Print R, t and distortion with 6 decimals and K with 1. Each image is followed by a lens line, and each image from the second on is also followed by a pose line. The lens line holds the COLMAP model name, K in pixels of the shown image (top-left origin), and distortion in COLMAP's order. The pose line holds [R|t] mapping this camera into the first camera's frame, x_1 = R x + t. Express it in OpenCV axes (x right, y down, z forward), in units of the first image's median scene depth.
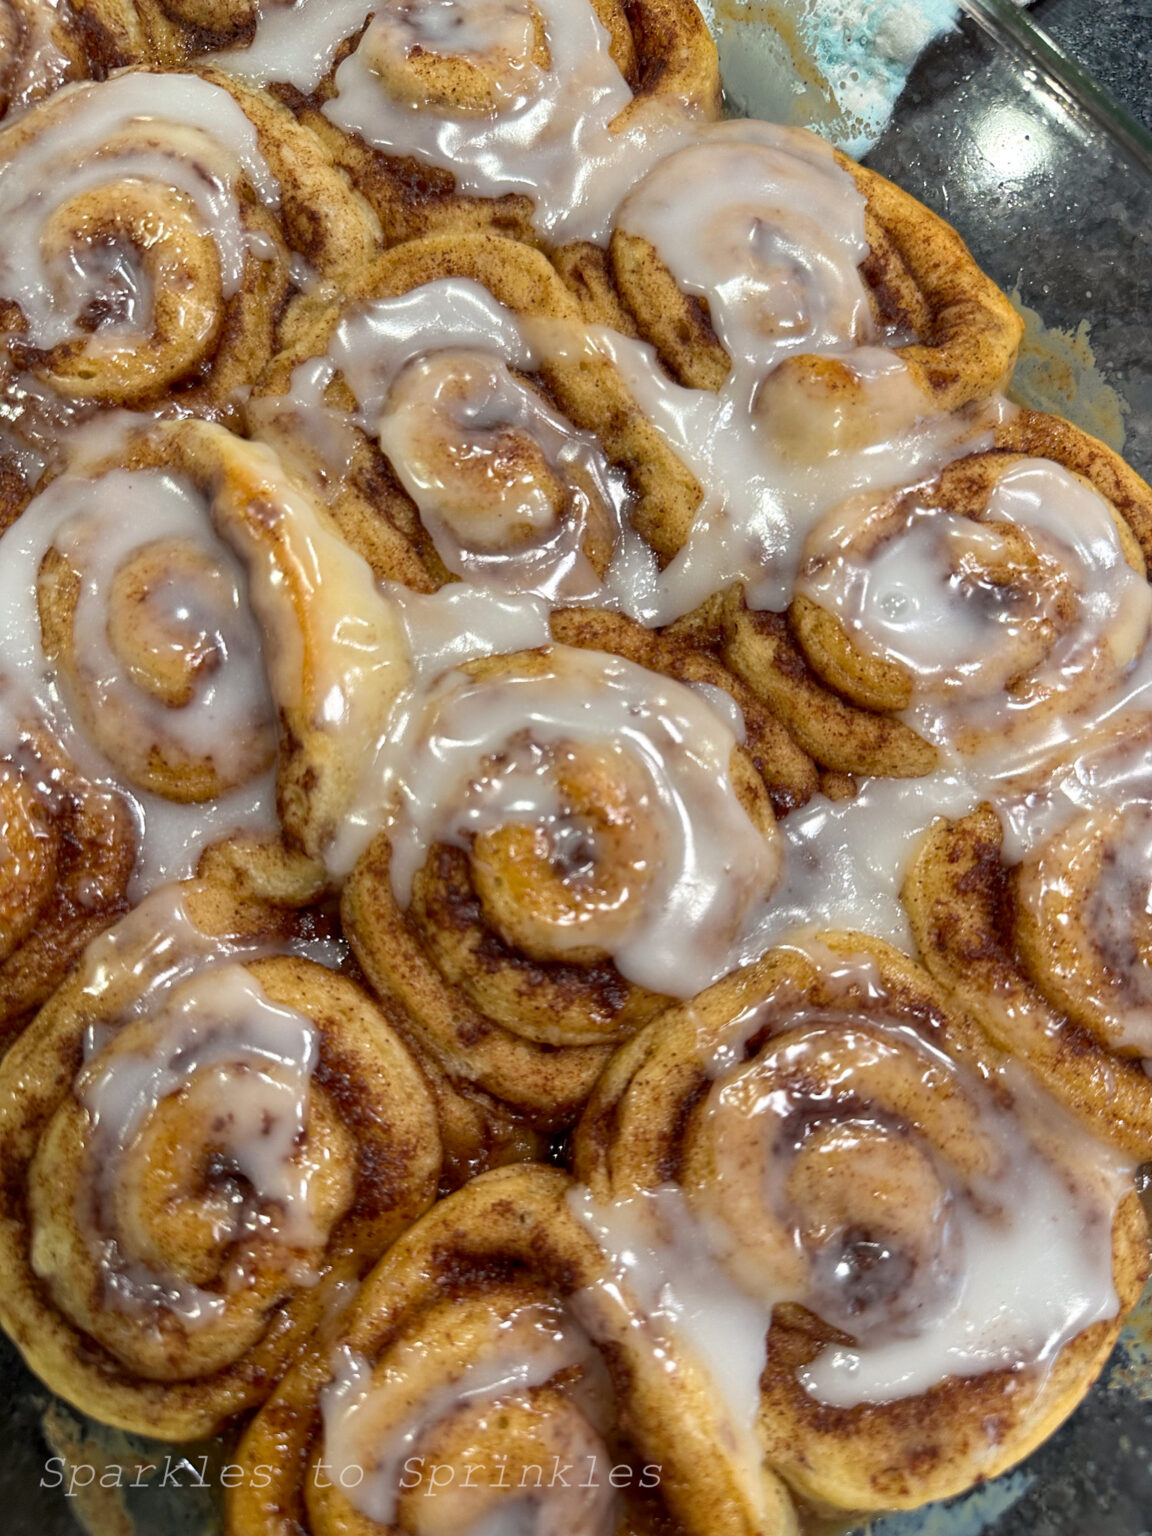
lens RADIAL K [[1076.5, 0, 576.0], [0, 1076.5, 768.0], [0, 0, 1]] dist [-0.069968, 0.022379]
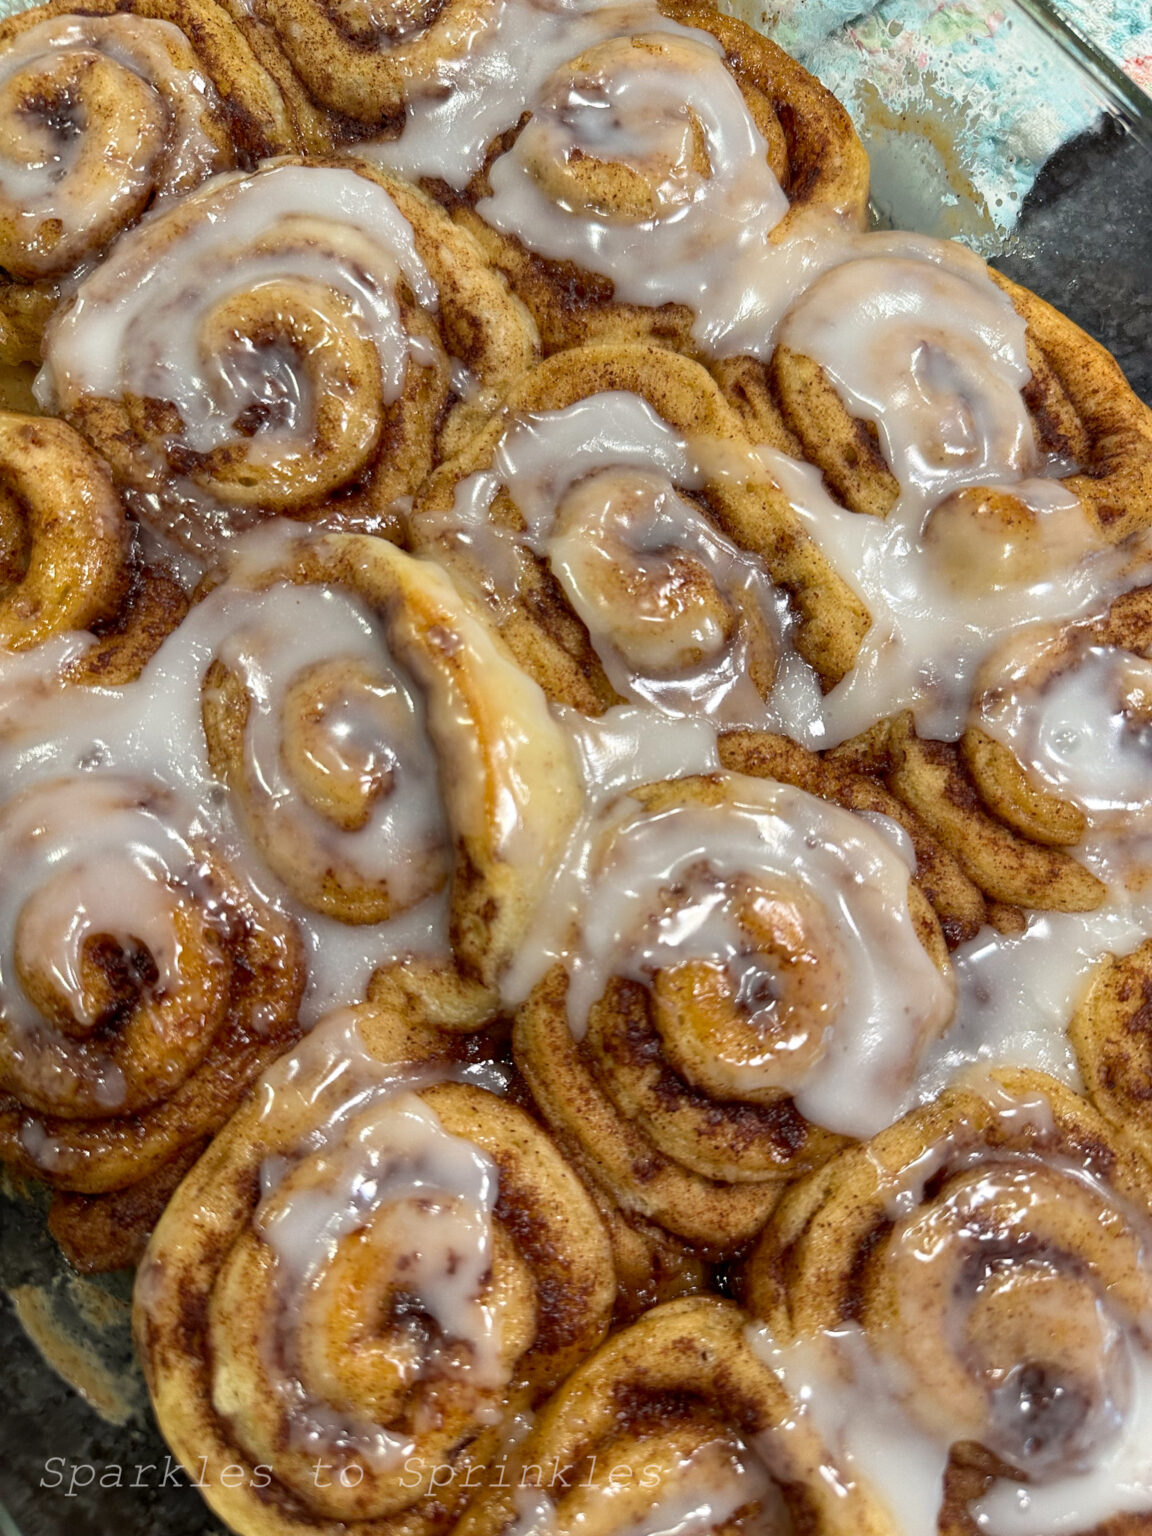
lens RADIAL K [[1076.5, 0, 576.0], [0, 1076.5, 768.0], [0, 0, 1]] dist [-0.069968, 0.022379]
pose [[0.999742, 0.018861, 0.012620, -0.171343], [-0.018851, 0.999822, -0.000888, -0.114783], [-0.012635, 0.000650, 0.999920, 0.001600]]
